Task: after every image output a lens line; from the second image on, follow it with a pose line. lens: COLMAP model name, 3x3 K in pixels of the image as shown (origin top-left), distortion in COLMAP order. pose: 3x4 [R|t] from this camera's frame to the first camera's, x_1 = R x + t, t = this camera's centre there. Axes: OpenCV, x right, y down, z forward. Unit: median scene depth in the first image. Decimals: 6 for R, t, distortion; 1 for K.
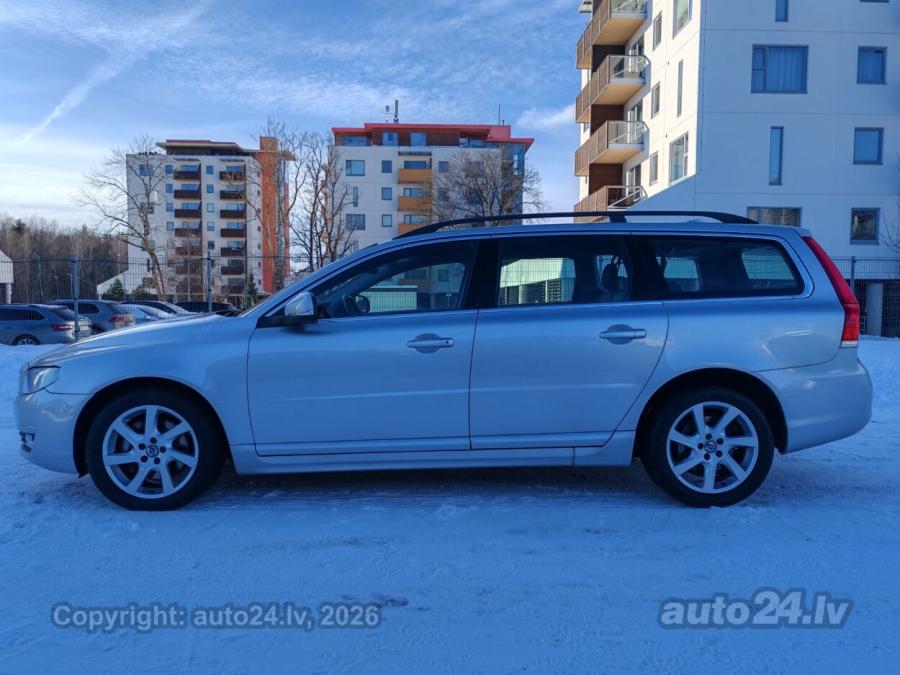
lens RADIAL K [[698.2, 0, 450.5], [0, 698.2, 343.6], [0, 0, 1]] dist [0.021127, -0.008316]
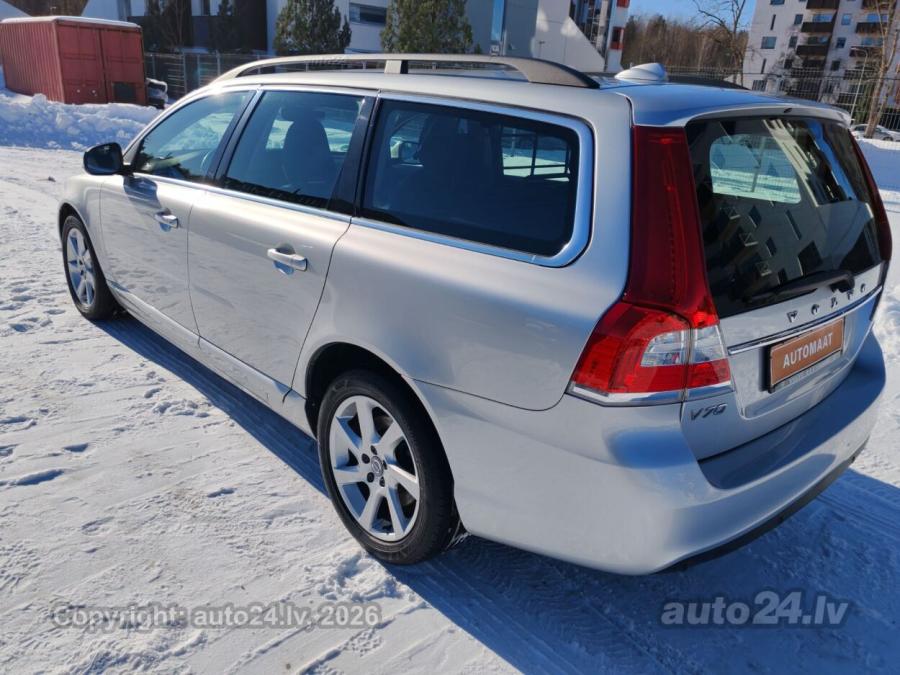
lens RADIAL K [[698.2, 0, 451.0], [0, 698.2, 341.9], [0, 0, 1]] dist [0.021127, -0.008316]
pose [[0.660405, 0.301796, -0.687593, 0.186169], [-0.110401, 0.944753, 0.308633, -0.035912], [0.742749, -0.127912, 0.657238, 0.150650]]
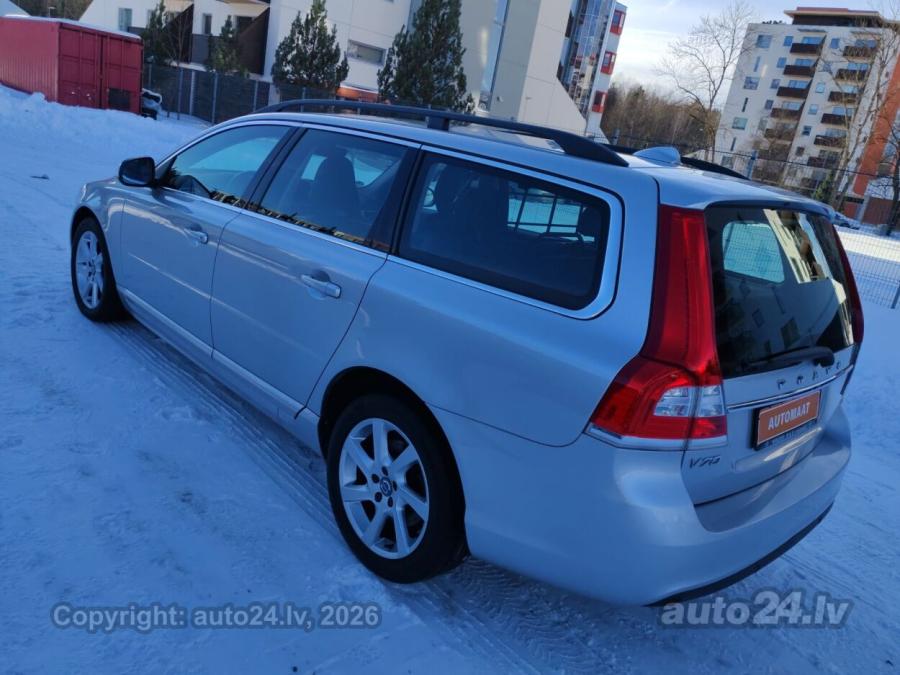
lens RADIAL K [[698.2, 0, 445.2], [0, 698.2, 328.5], [0, 0, 1]] dist [0.021127, -0.008316]
pose [[0.662634, 0.318777, -0.677715, 0.186129], [-0.217470, 0.947803, 0.233188, -0.036952], [0.716675, -0.007135, 0.697370, 0.133489]]
